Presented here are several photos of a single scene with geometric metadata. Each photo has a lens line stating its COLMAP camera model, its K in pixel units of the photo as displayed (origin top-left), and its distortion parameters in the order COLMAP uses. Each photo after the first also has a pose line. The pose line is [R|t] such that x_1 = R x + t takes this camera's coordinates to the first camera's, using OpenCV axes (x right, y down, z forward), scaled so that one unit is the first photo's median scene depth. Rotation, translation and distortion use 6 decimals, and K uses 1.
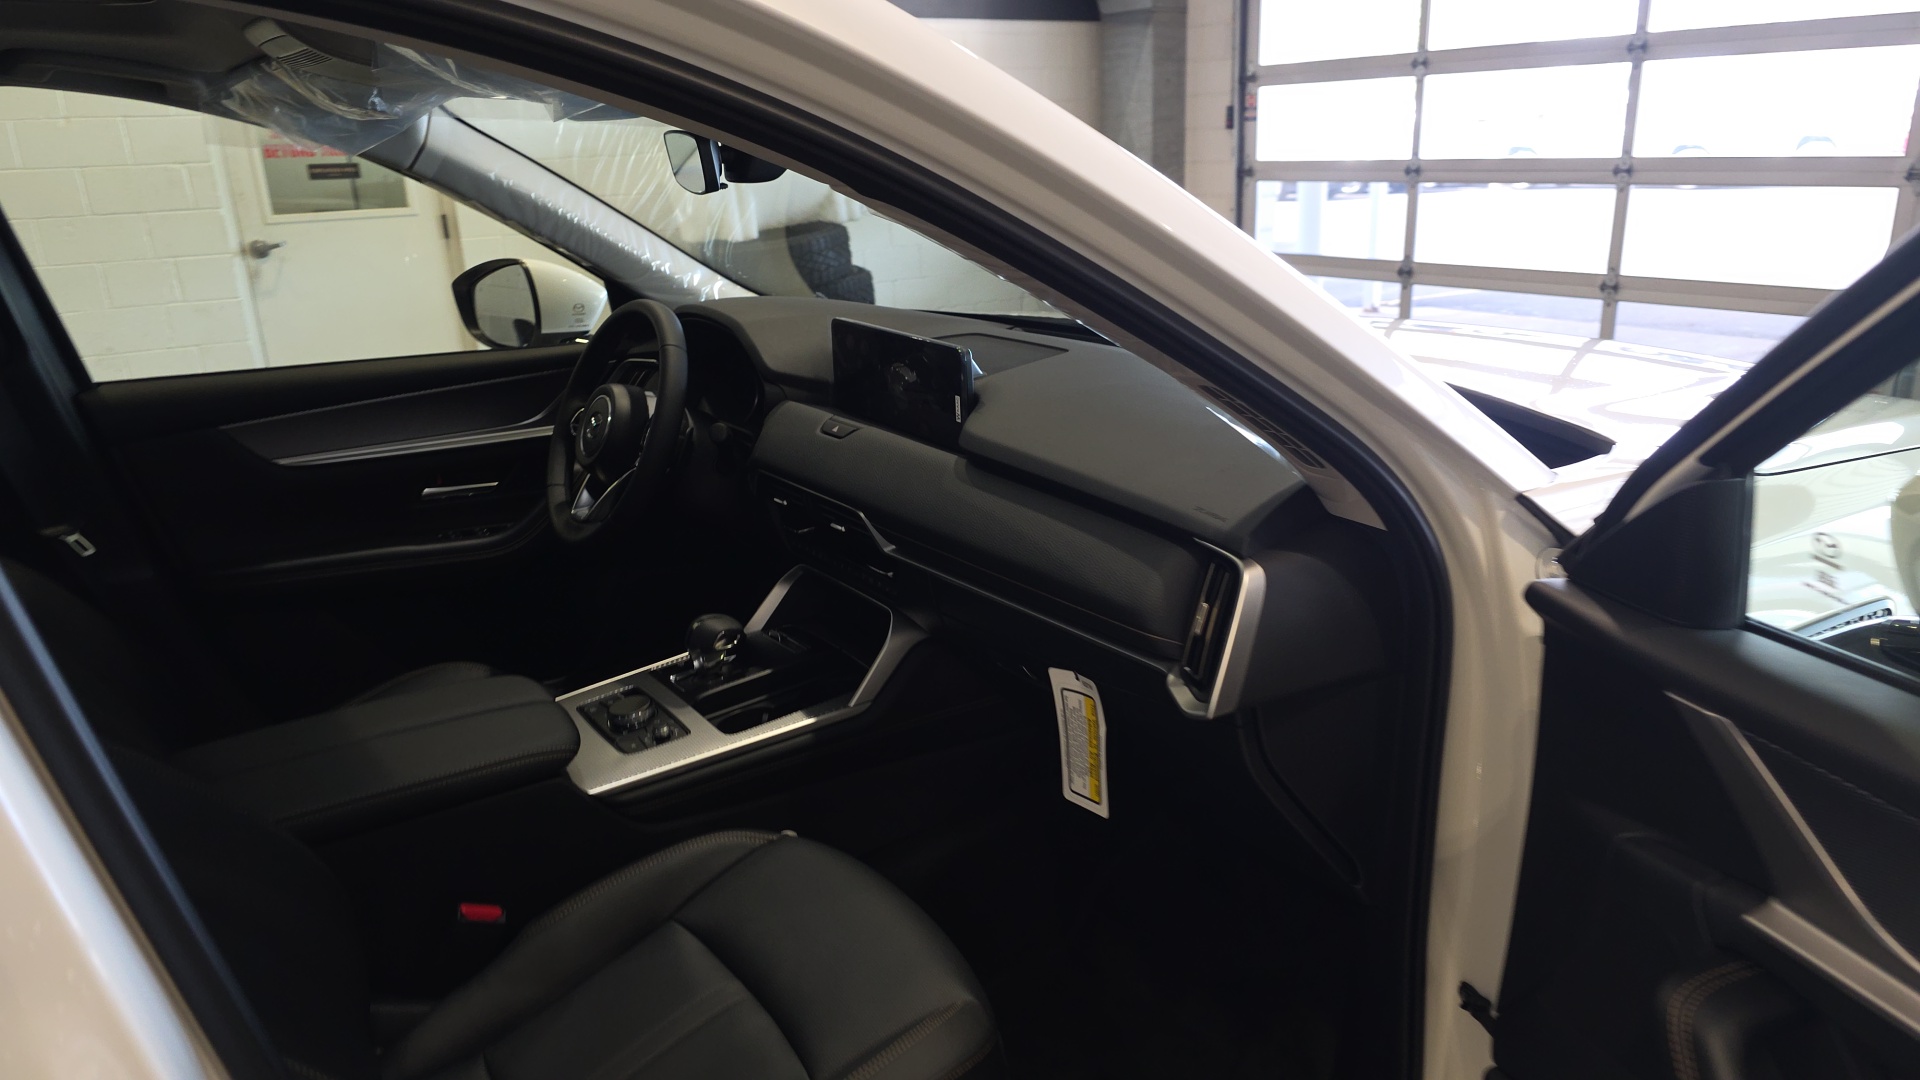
lens RADIAL K [[1301.2, 0, 987.3], [0, 1301.2, 540.3], [0, 0, 1]] dist [0.077469, -0.113389]
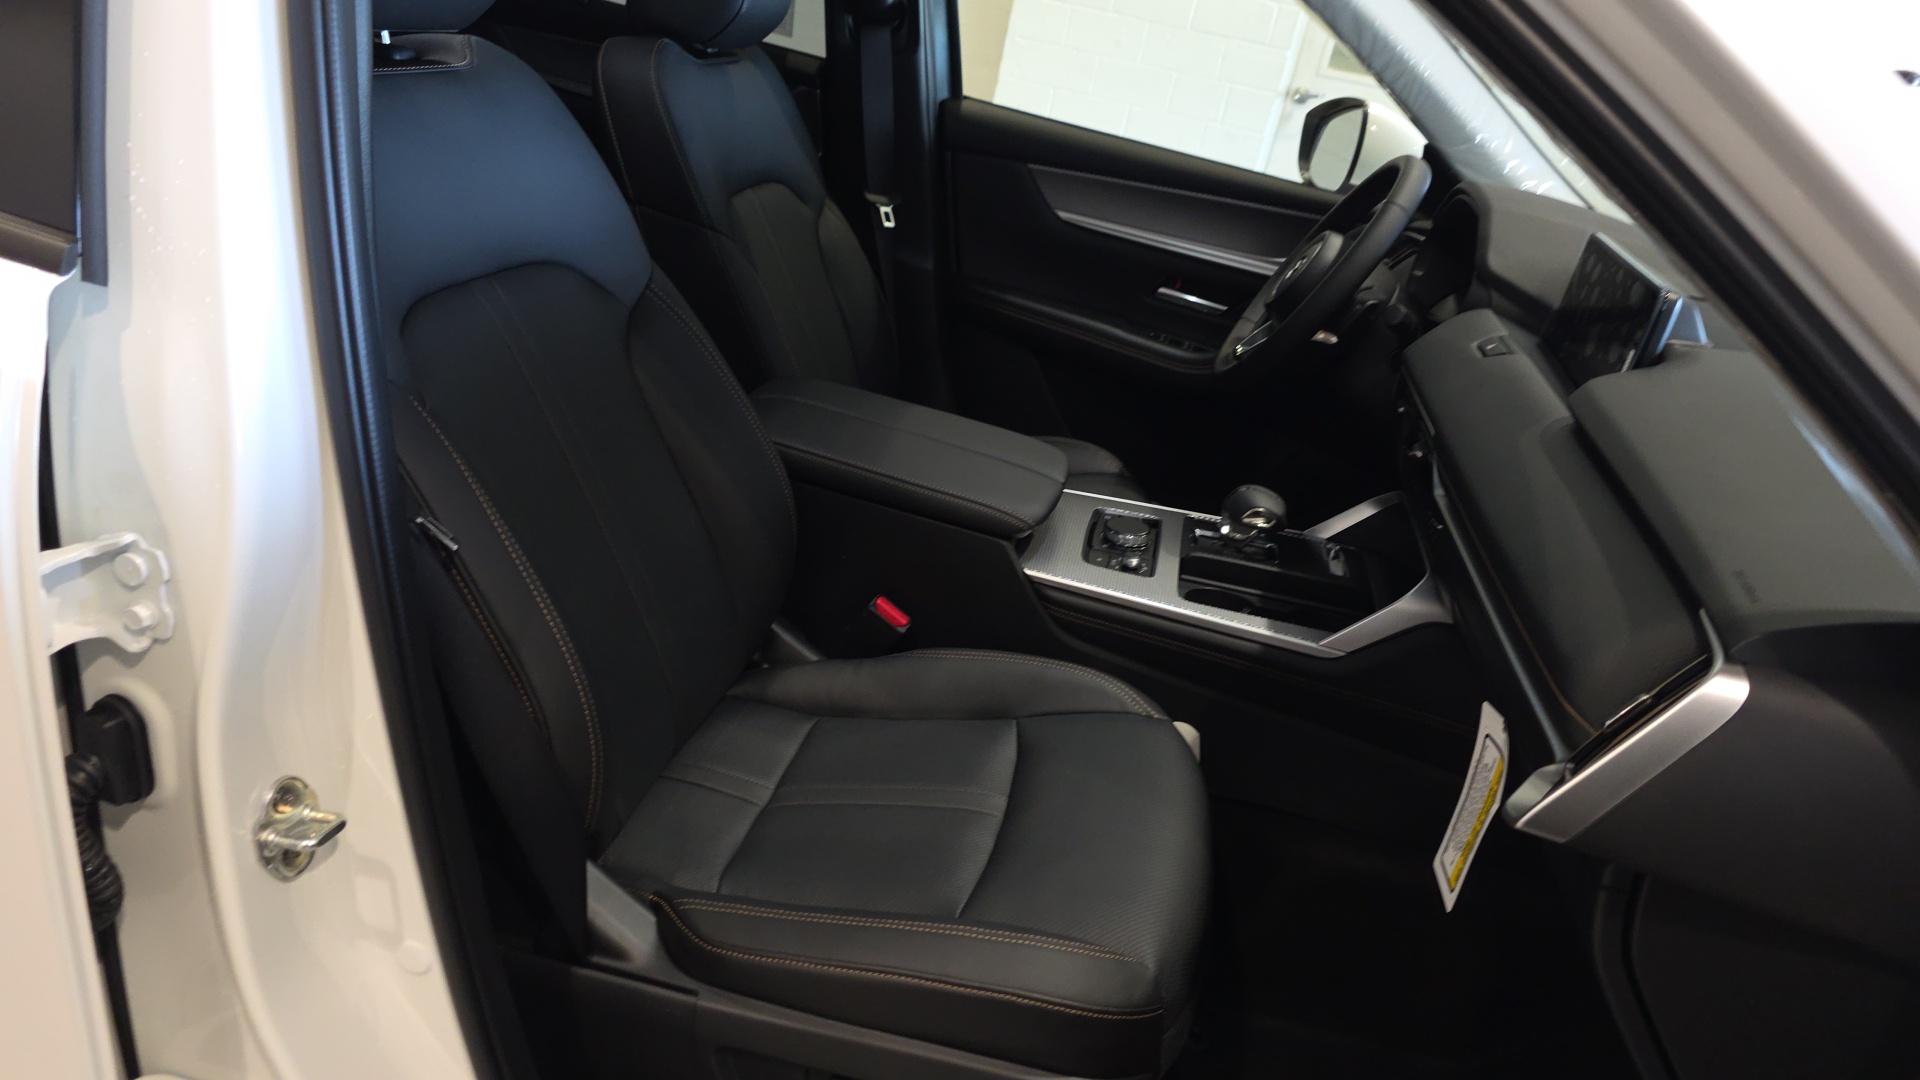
lens RADIAL K [[1301.2, 0, 987.3], [0, 1301.2, 540.3], [0, 0, 1]] dist [0.077469, -0.113389]
pose [[0.639894, 0.444664, -0.626745, 0.261526], [-0.424626, 0.884361, 0.193903, -0.005730], [0.640491, 0.142054, 0.754713, 0.216433]]
